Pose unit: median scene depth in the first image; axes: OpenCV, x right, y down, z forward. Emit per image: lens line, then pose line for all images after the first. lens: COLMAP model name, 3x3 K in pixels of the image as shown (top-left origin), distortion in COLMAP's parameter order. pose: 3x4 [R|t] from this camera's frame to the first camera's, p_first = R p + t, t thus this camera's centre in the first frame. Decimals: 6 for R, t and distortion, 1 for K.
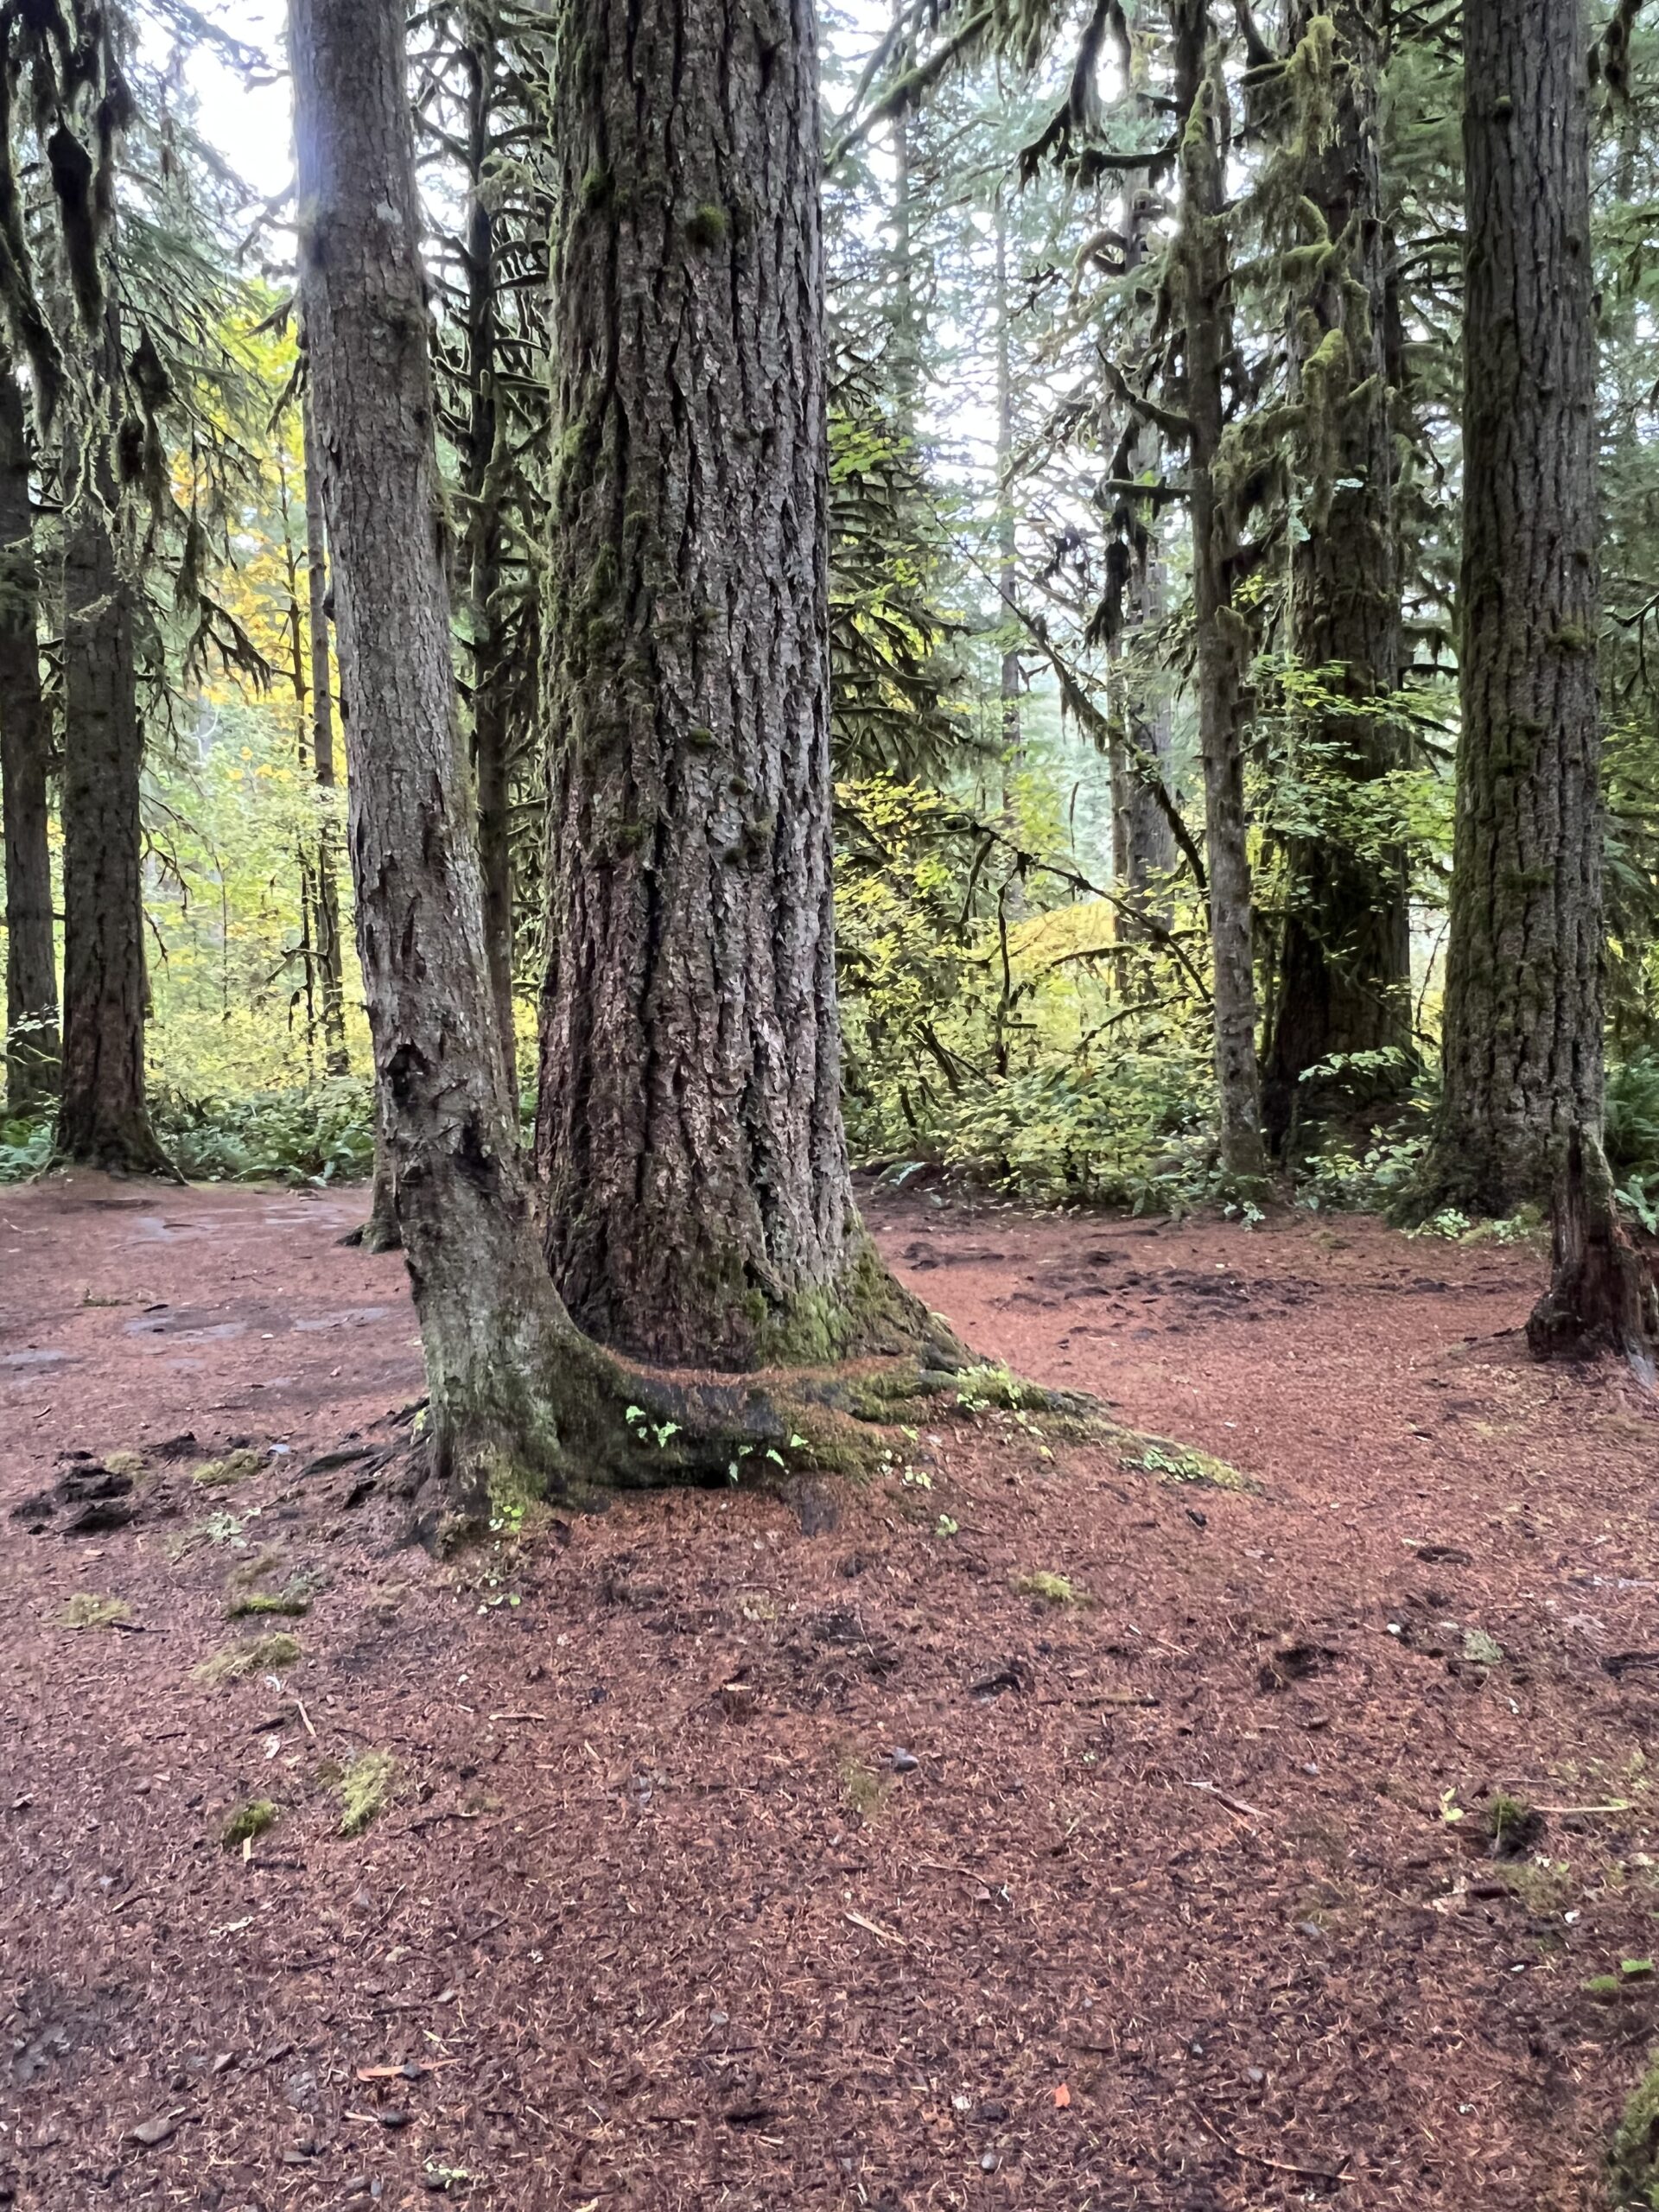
lens RADIAL K [[1512.5, 0, 829.9], [0, 1512.5, 1104.3], [0, 0, 1]] dist [-0.001224, -0.000334]
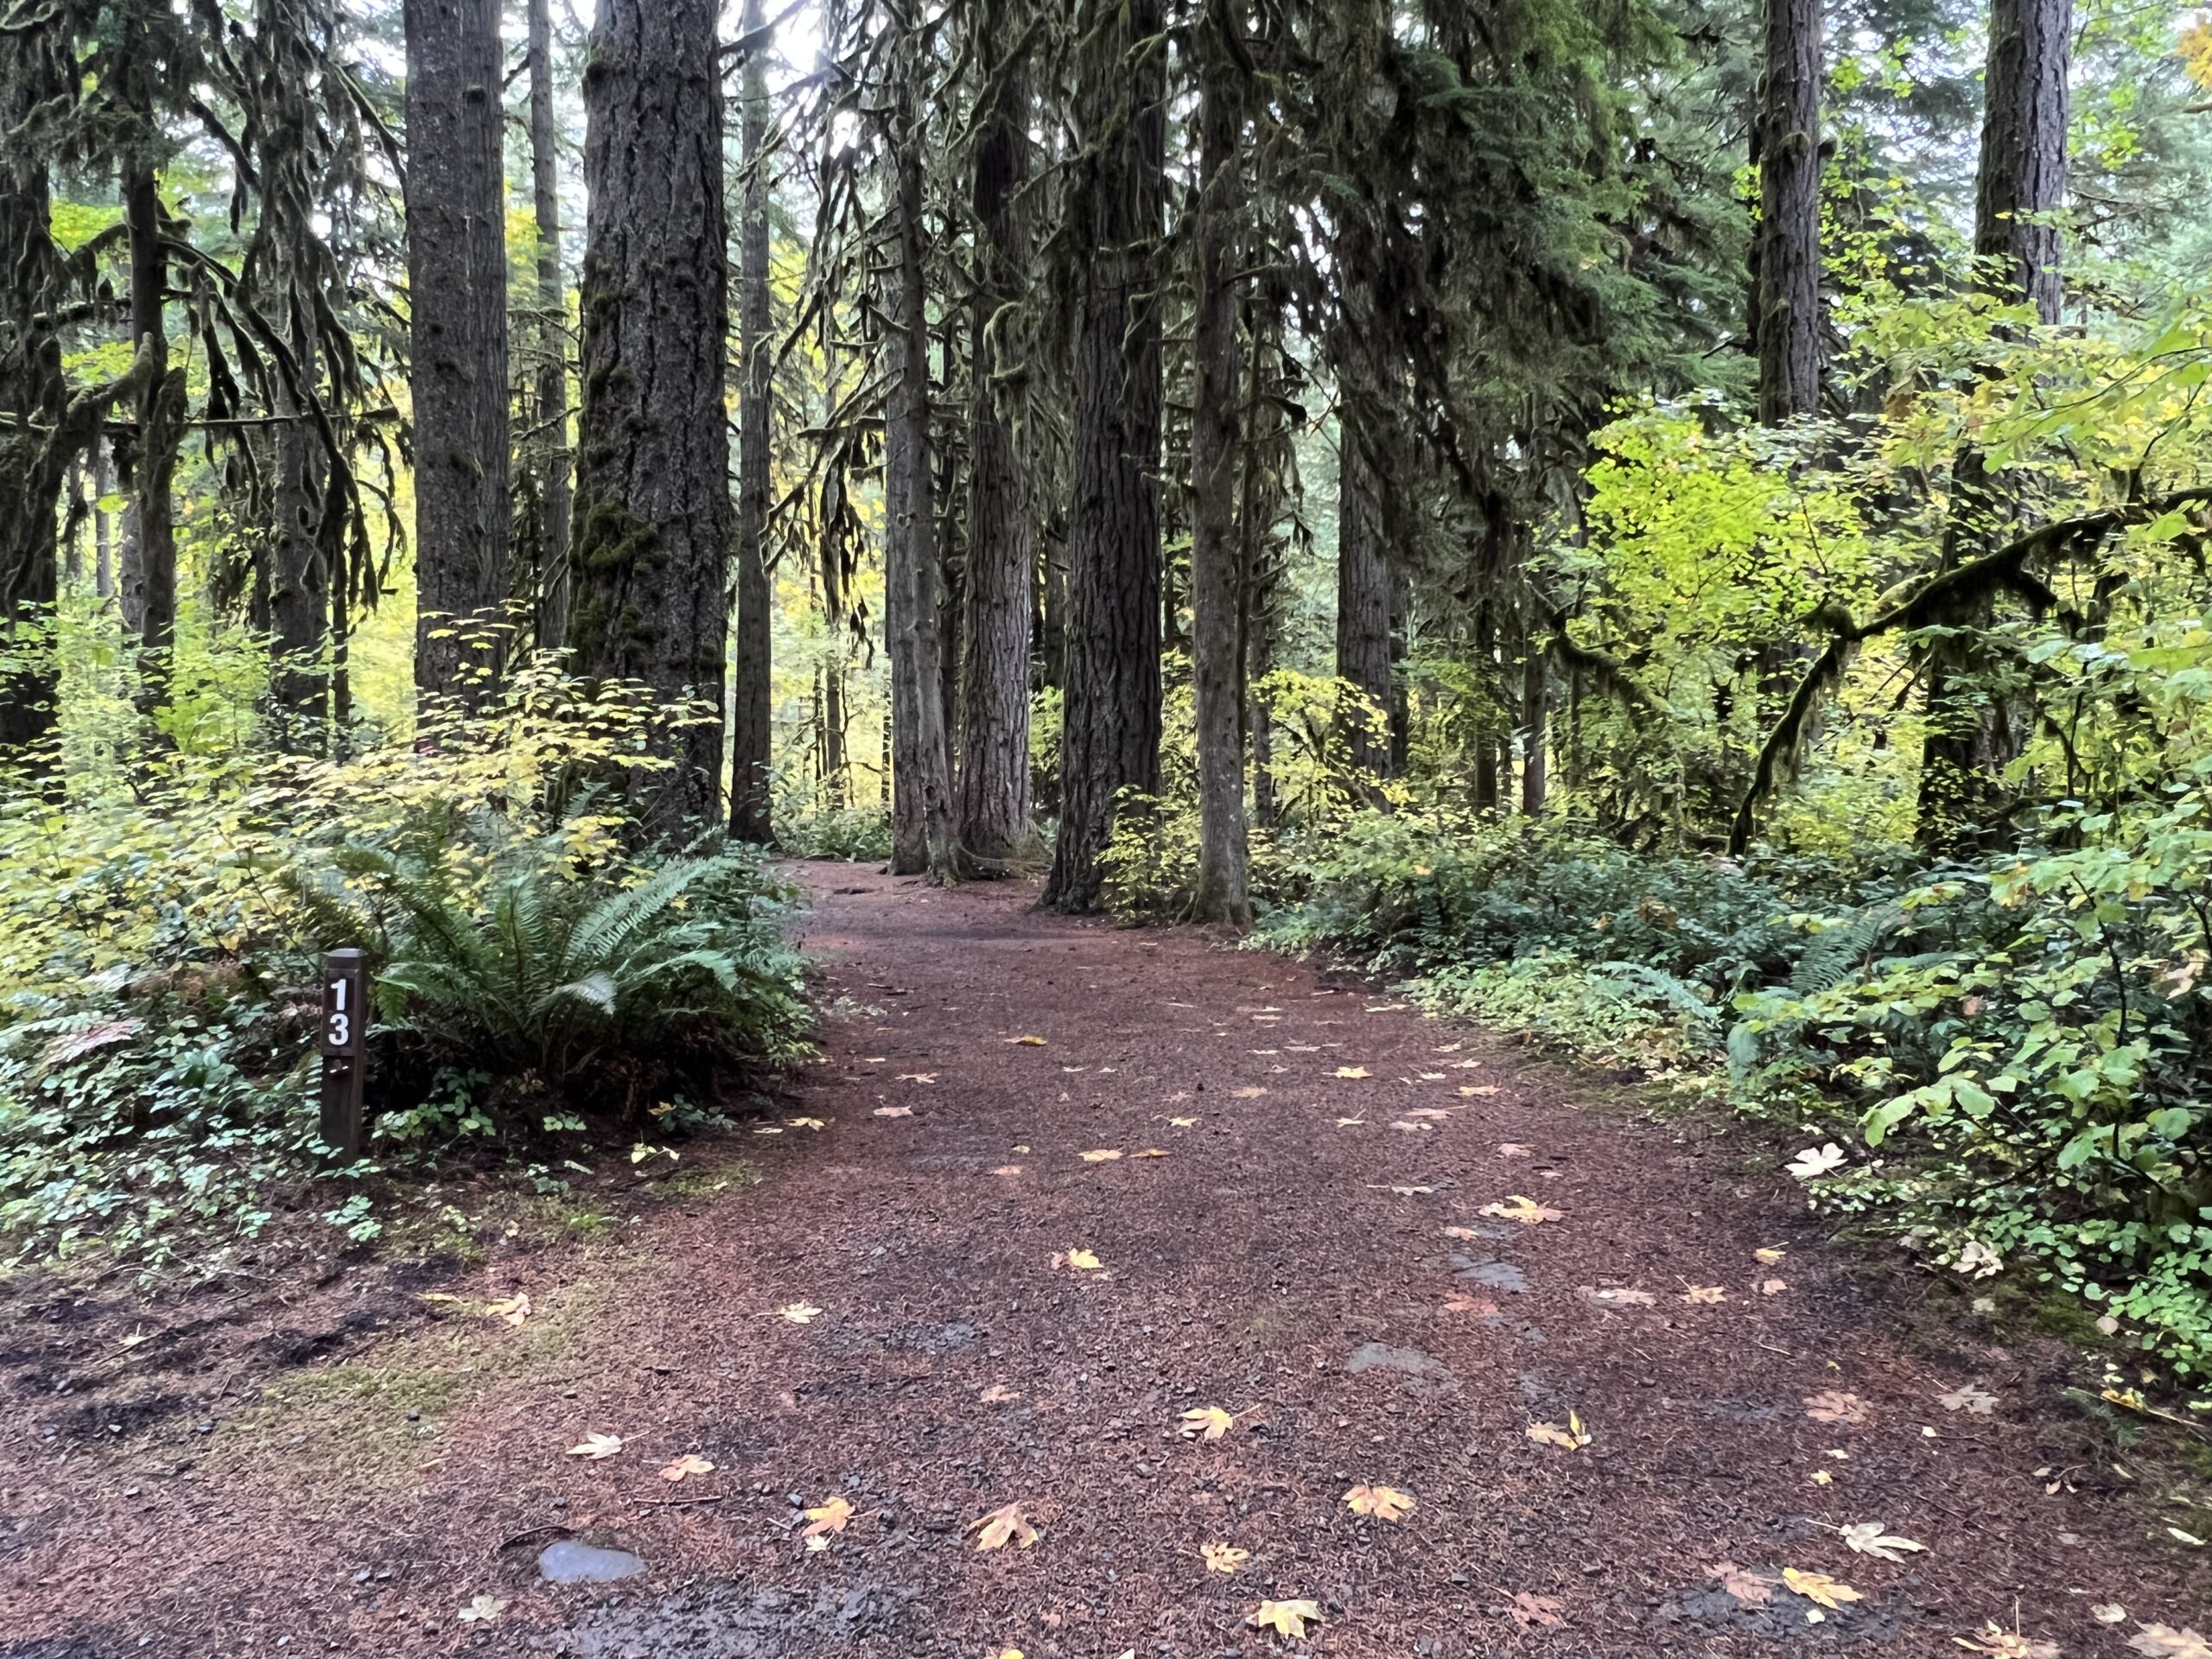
lens RADIAL K [[1512.5, 0, 1105.8], [0, 1512.5, 828.4], [0, 0, 1]] dist [-0.001224, -0.000334]
pose [[0.993719, 0.022752, -0.109571, 0.222095], [-0.024919, 0.999519, -0.018445, 0.047653], [0.109098, 0.021060, 0.993808, -1.022229]]
